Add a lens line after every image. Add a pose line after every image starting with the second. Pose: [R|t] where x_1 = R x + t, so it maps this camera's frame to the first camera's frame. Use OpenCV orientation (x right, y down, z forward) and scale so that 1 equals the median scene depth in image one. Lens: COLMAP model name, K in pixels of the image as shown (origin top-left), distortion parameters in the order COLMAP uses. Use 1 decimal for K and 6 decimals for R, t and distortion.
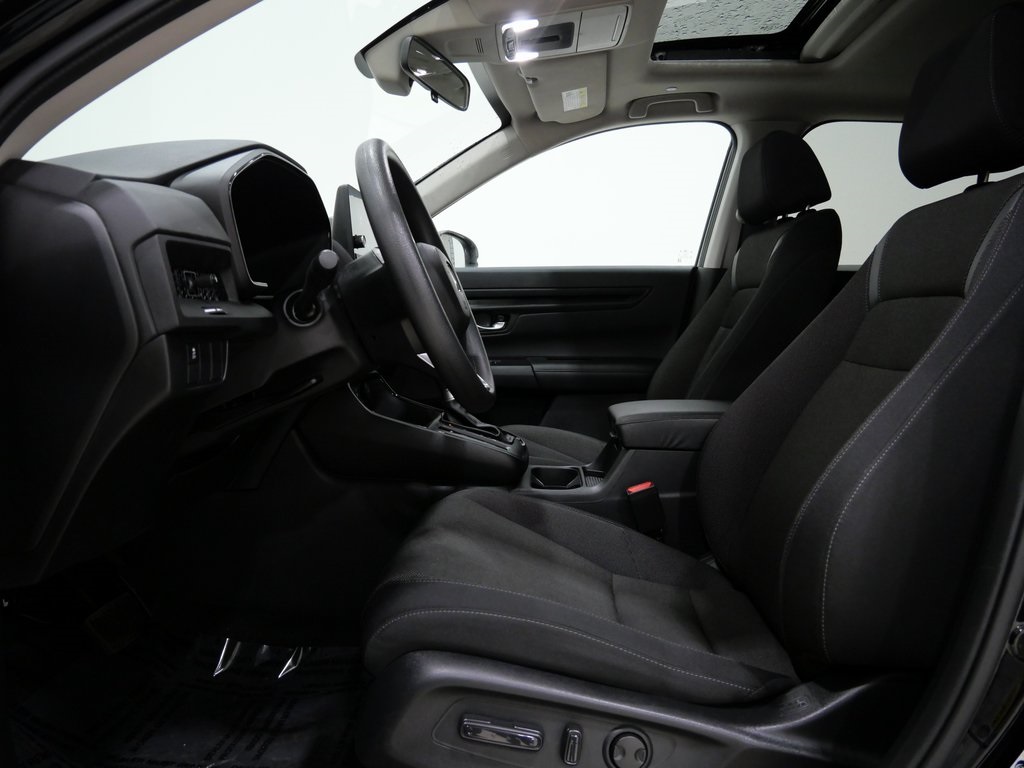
lens RADIAL K [[743.8, 0, 515.8], [0, 743.8, 391.2], [0, 0, 1]] dist [-0.055129, 0.023267]
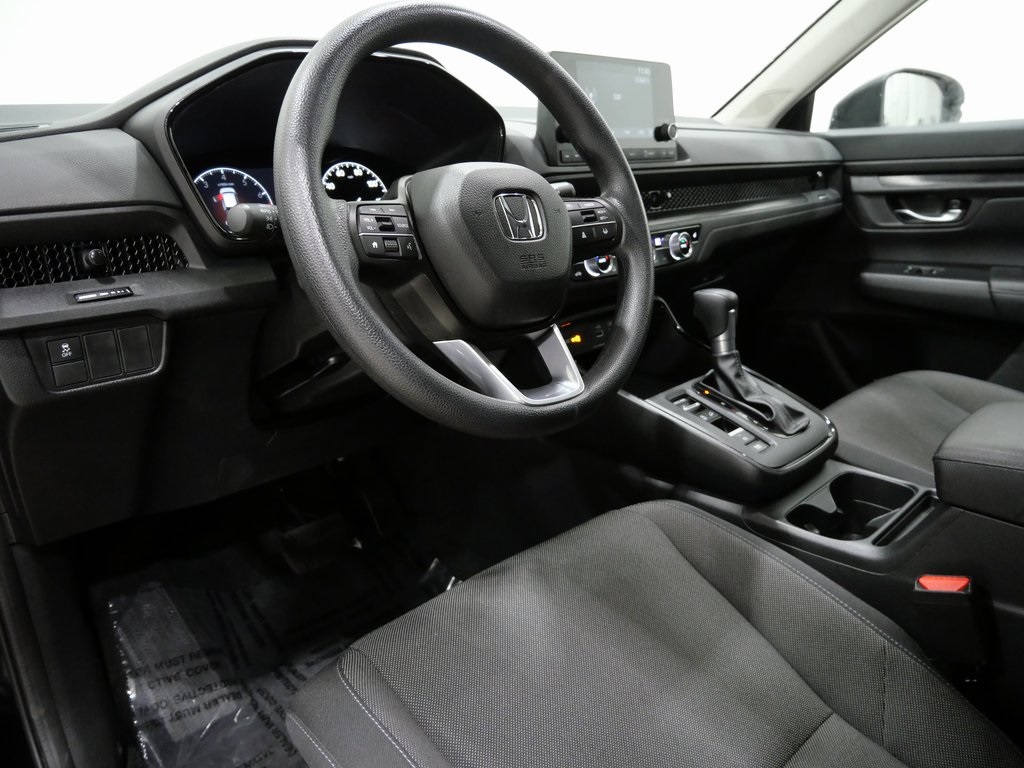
lens RADIAL K [[743.8, 0, 511.4], [0, 743.8, 382.9], [0, 0, 1]] dist [-0.055129, 0.023267]
pose [[0.712546, 0.171163, -0.680427, 0.170402], [-0.030804, 0.976484, 0.213379, -0.071161], [0.700949, -0.131082, 0.701062, 0.260402]]
